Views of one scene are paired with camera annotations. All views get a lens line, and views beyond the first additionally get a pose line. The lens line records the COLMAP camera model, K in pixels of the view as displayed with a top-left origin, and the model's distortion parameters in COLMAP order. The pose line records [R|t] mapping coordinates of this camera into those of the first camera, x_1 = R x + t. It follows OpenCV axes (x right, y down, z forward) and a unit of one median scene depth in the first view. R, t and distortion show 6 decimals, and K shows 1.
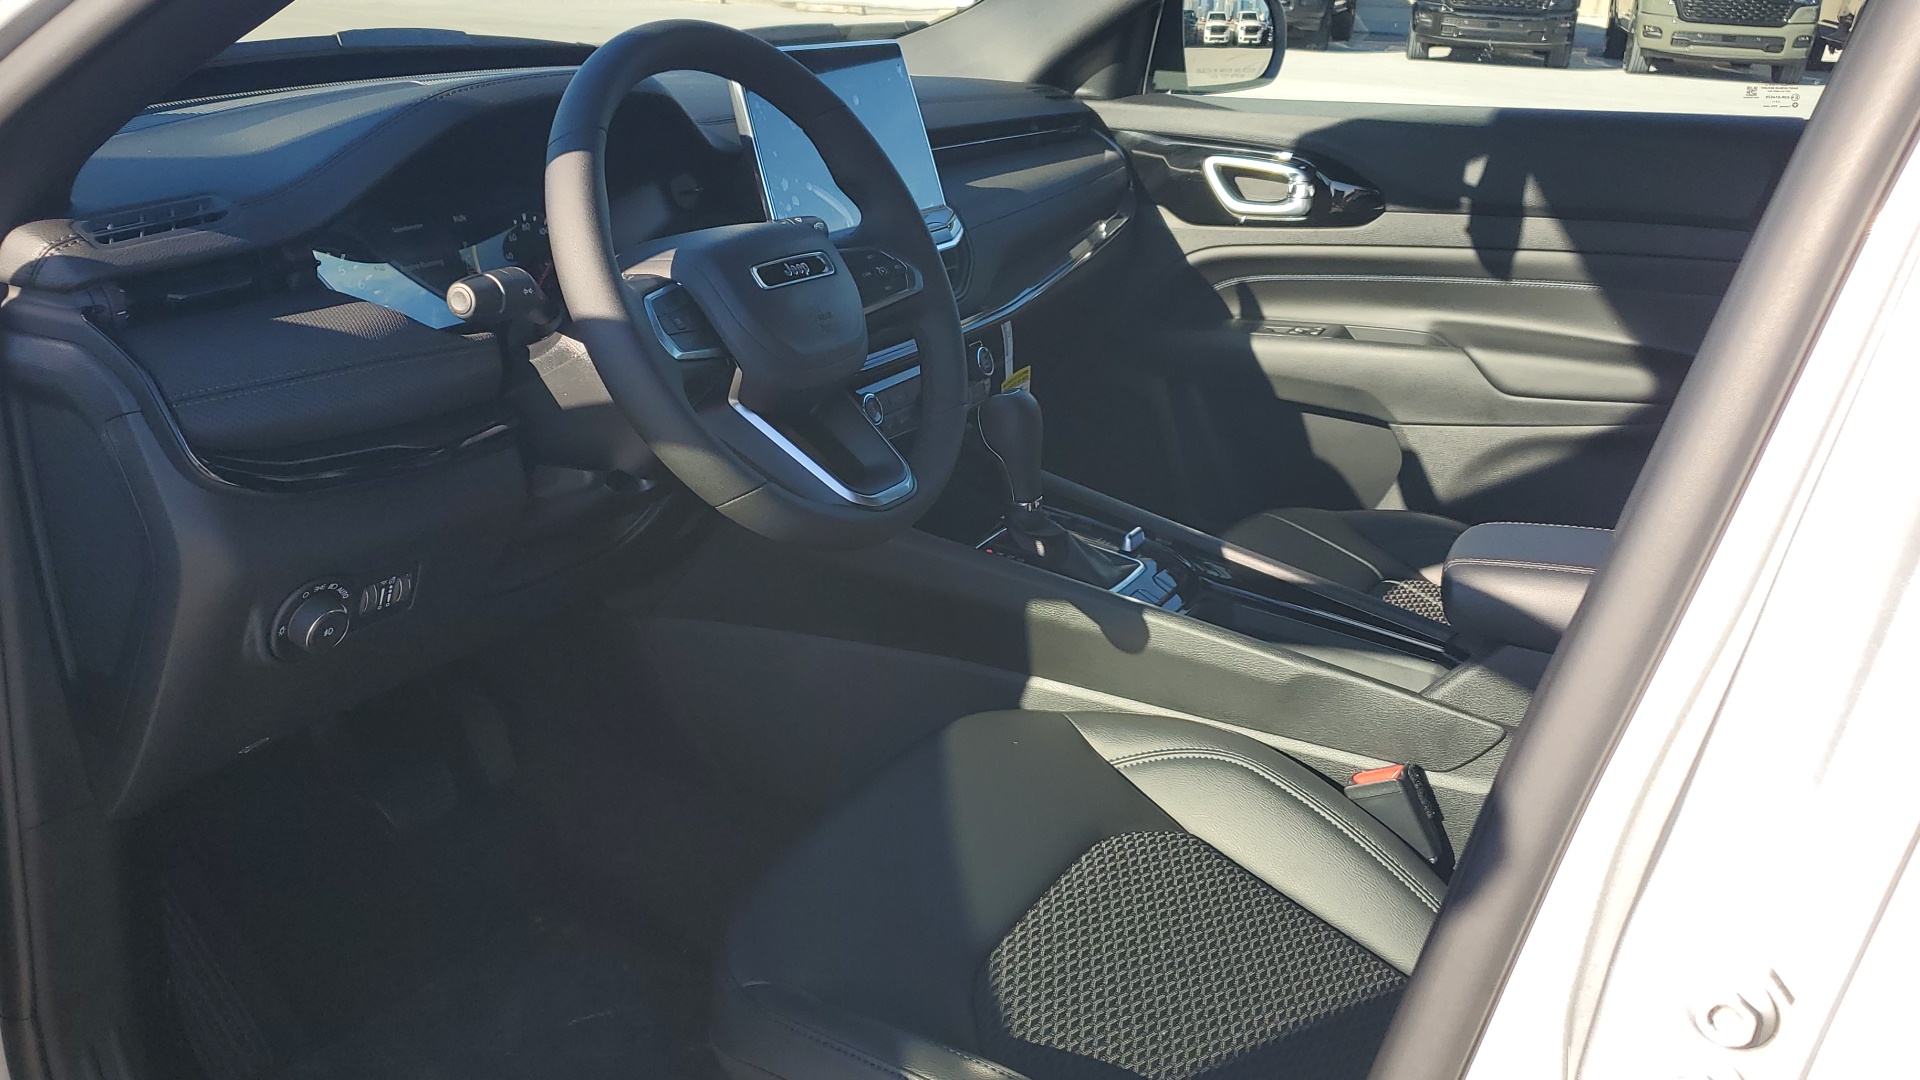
lens RADIAL K [[1611.6, 0, 945.2], [0, 1611.6, 522.7], [0, 0, 1]] dist [0.016176, 0.000137]
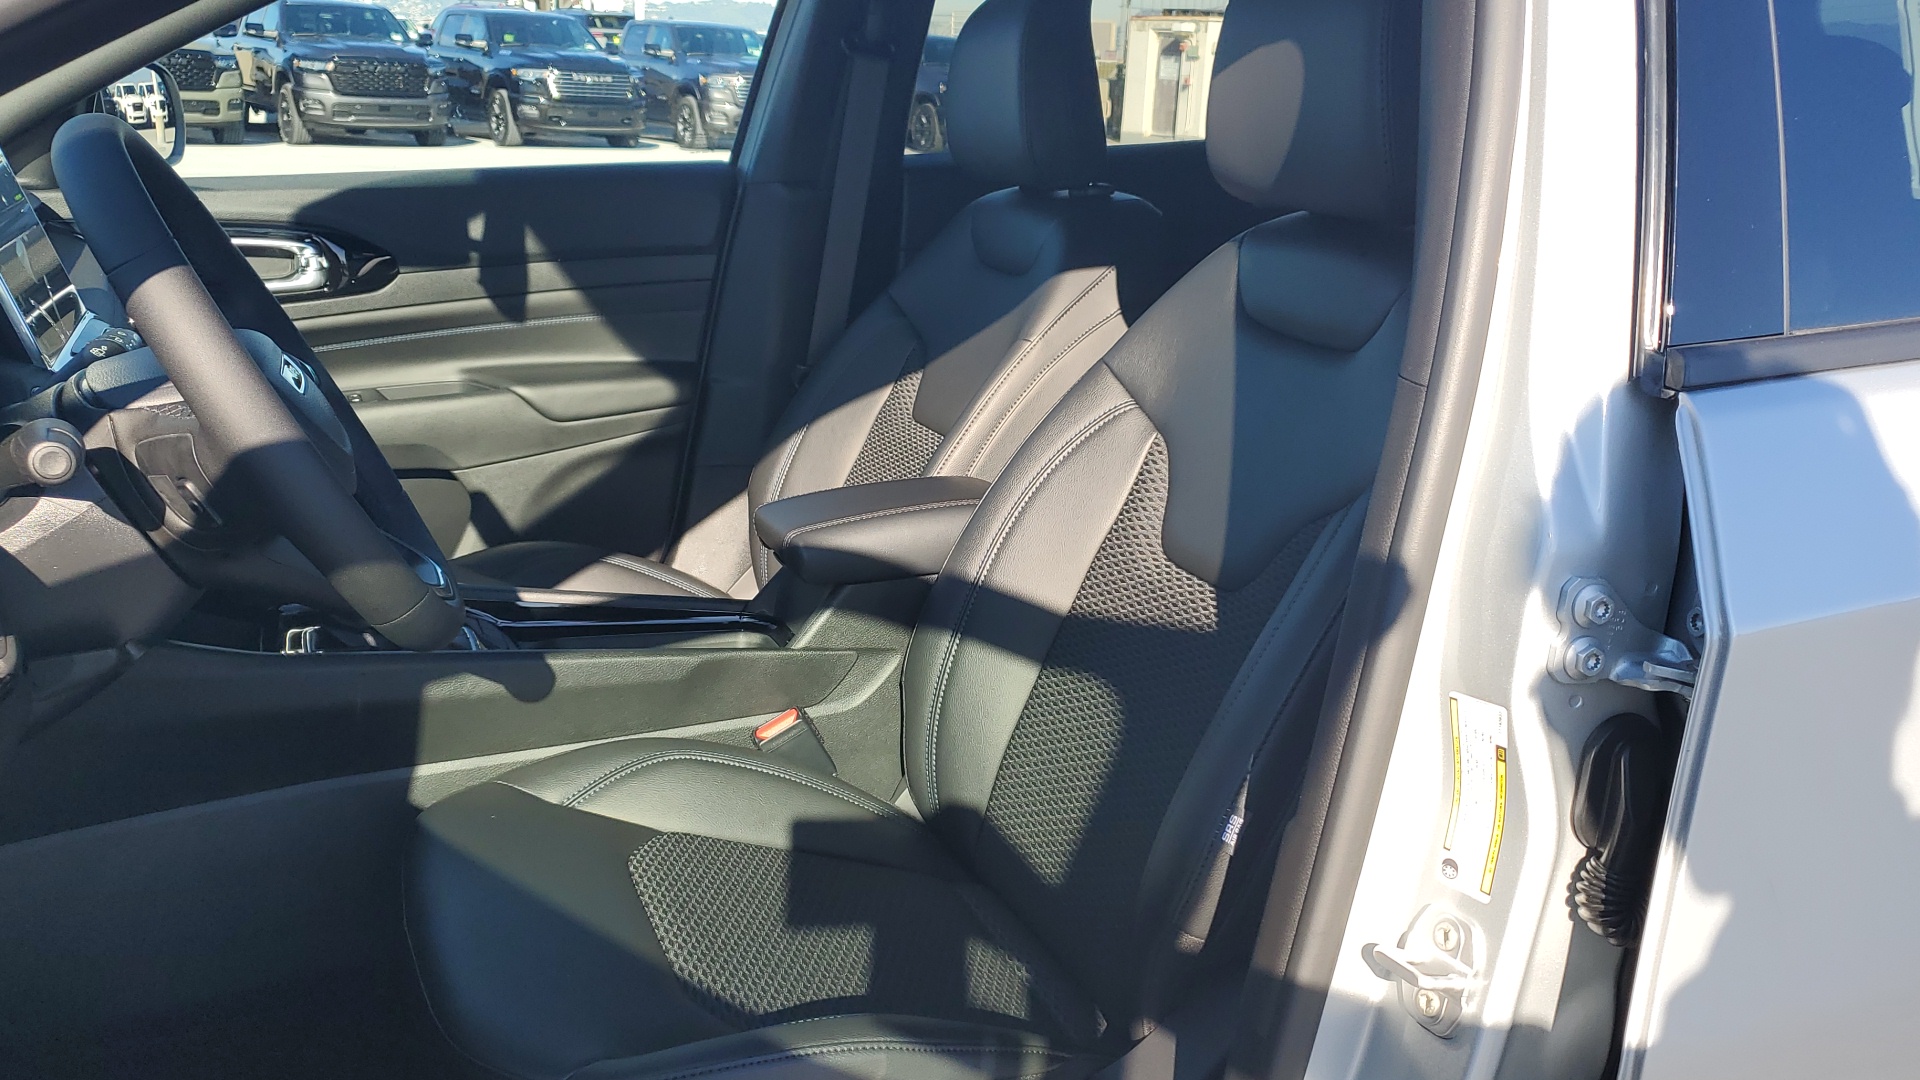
lens RADIAL K [[1611.6, 0, 960.6], [0, 1611.6, 543.0], [0, 0, 1]] dist [0.016176, 0.000137]
pose [[0.630768, -0.237055, 0.738875, -0.314949], [0.256091, 0.962439, 0.090160, -0.027907], [-0.732495, 0.132349, 0.667784, 0.065354]]
